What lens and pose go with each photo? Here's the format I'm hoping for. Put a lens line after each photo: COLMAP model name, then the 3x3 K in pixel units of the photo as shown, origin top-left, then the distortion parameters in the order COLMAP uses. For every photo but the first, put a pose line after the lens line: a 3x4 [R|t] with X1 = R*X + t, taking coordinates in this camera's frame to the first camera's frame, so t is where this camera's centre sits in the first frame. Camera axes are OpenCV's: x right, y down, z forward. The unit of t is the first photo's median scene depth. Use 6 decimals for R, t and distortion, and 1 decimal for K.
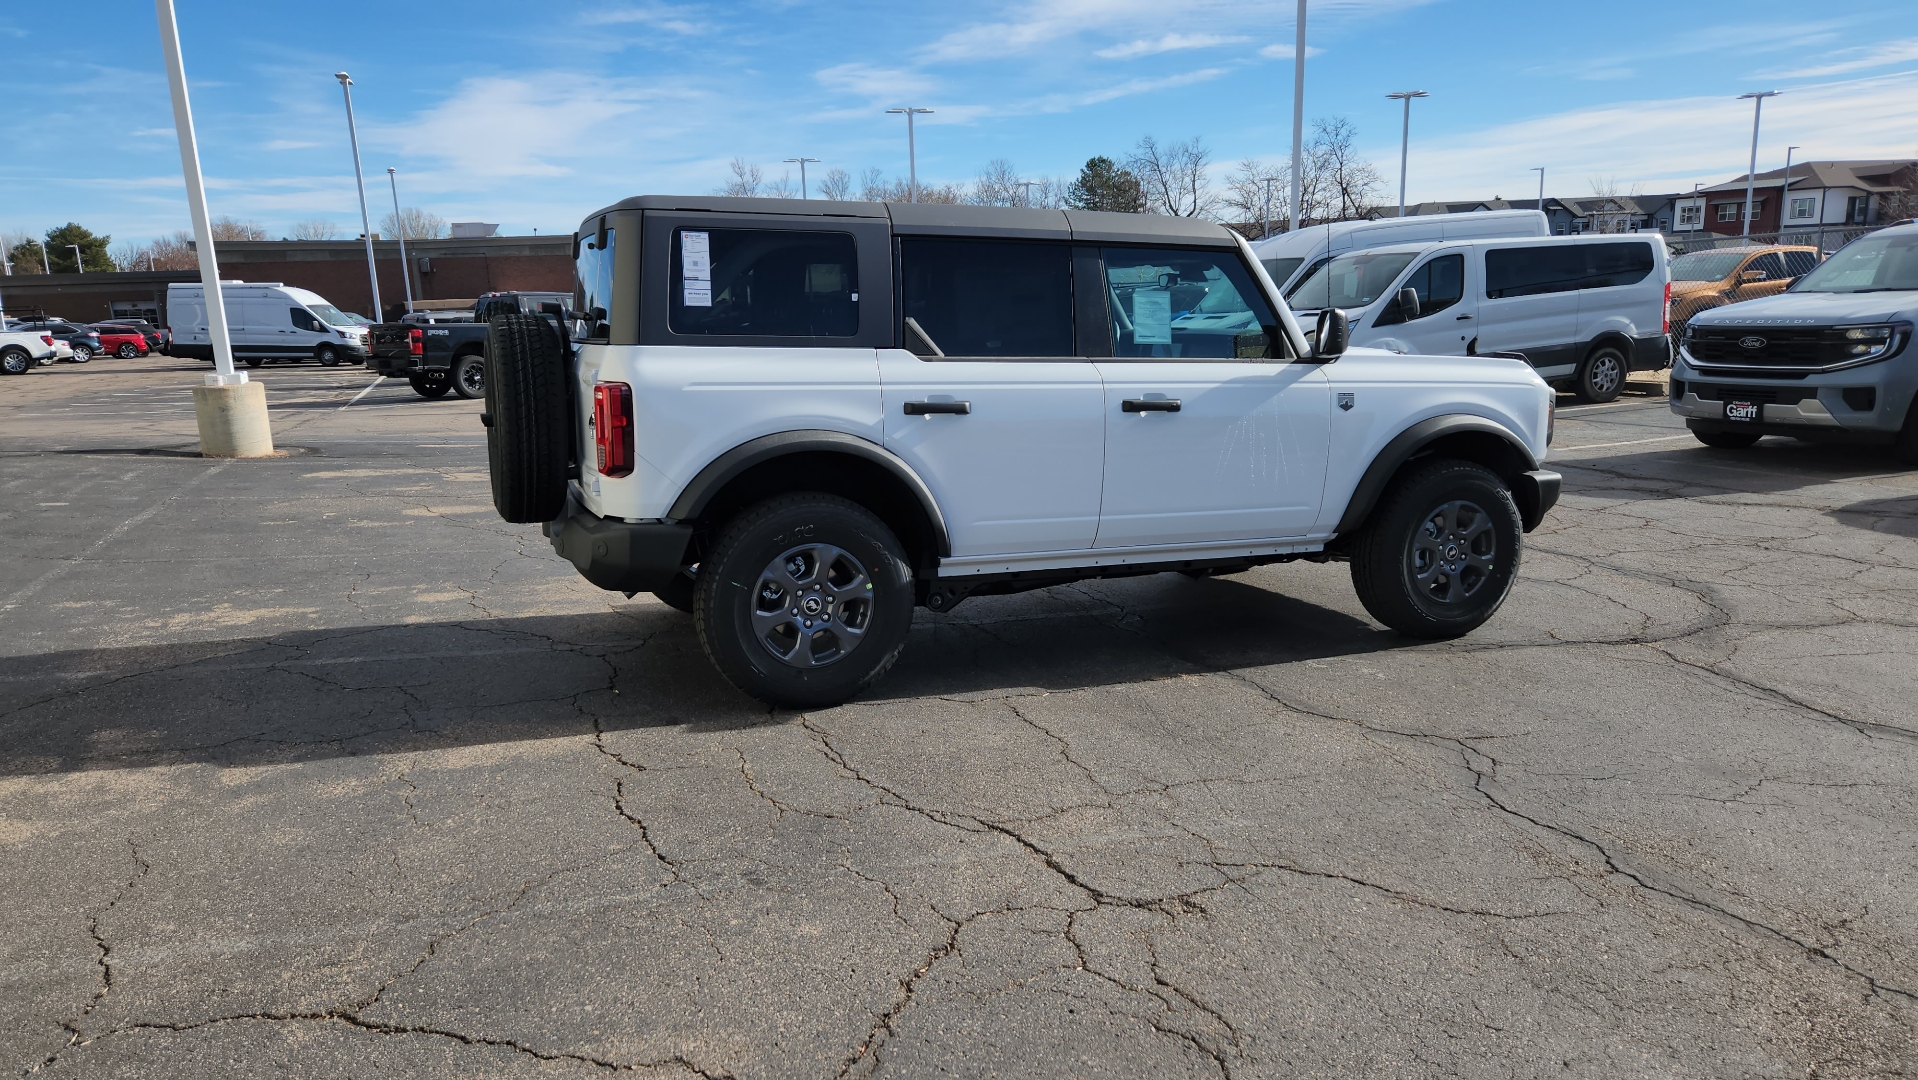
lens RADIAL K [[1292.1, 0, 934.6], [0, 1292.1, 527.8], [0, 0, 1]] dist [0.075973, -0.060444]
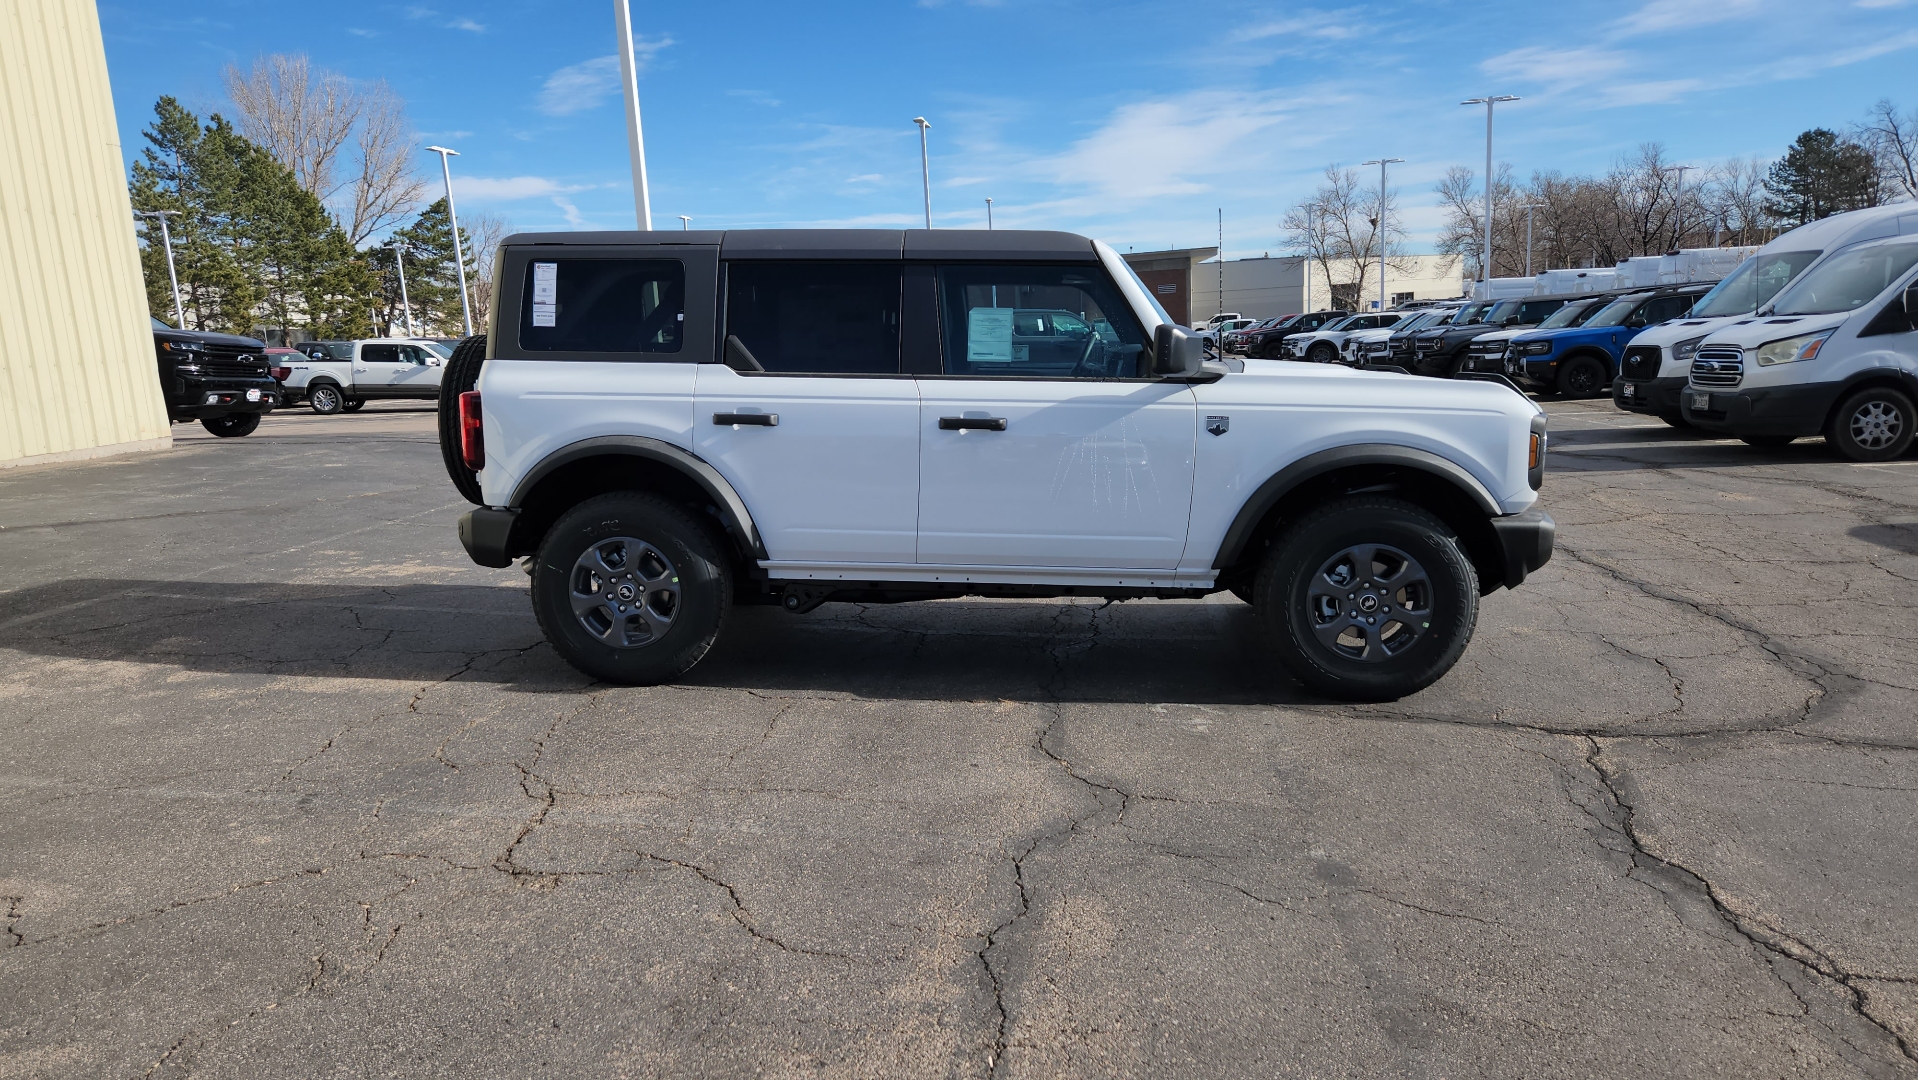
lens RADIAL K [[1292.1, 0, 934.6], [0, 1292.1, 527.8], [0, 0, 1]] dist [0.075973, -0.060444]
pose [[0.891325, 0.062232, -0.449073, 0.559094], [-0.066413, 0.997771, 0.006454, -0.018285], [0.448474, 0.024072, 0.893472, 0.100995]]
